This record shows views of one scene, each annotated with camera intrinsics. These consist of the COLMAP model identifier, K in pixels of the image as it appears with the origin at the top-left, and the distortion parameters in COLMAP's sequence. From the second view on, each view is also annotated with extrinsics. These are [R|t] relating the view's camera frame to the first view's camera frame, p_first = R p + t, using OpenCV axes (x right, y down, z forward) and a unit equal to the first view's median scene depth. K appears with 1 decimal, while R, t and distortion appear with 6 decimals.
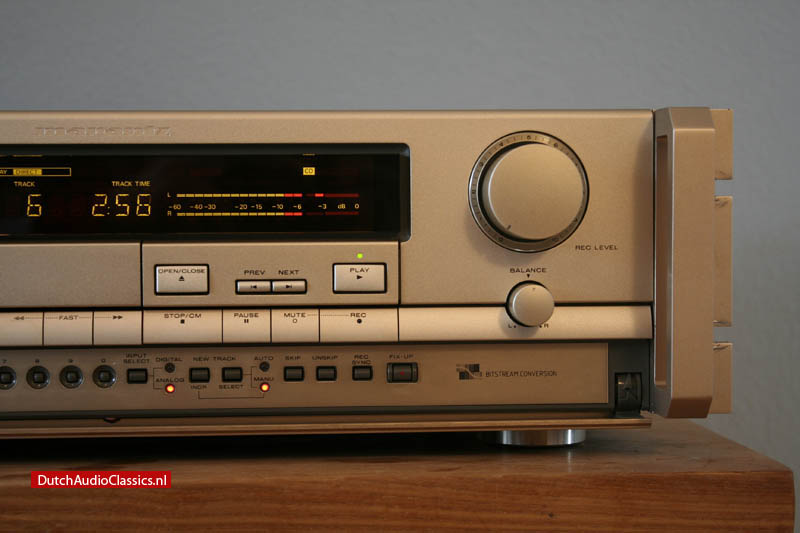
lens RADIAL K [[1604.3, 0, 400.0], [0, 1604.3, 266.5], [0, 0, 1]] dist [0.052638, -0.164160]
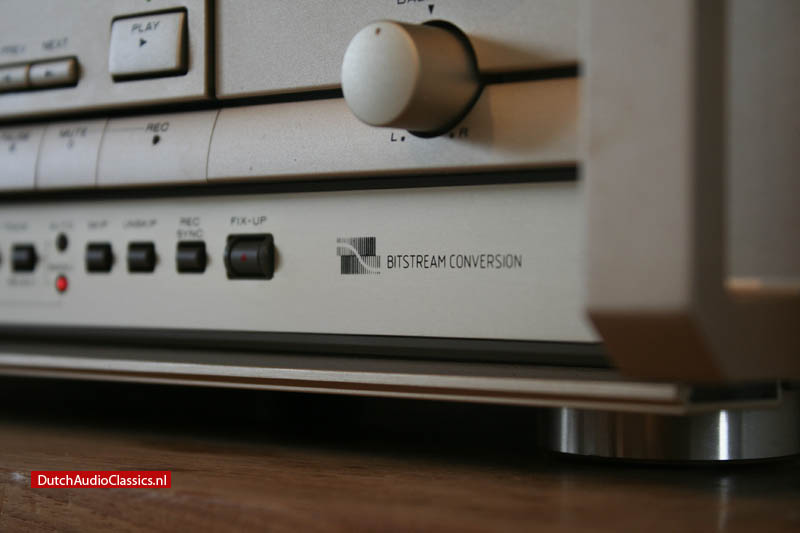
lens RADIAL K [[1875.9, 0, 400.0], [0, 1875.9, 266.5], [0, 0, 1]] dist [0.092997, -0.626938]
pose [[0.694207, 0.006185, -0.719748, 0.410378], [-0.009936, 0.999950, -0.000992, 0.069801], [0.719706, 0.007840, 0.694234, 0.675298]]
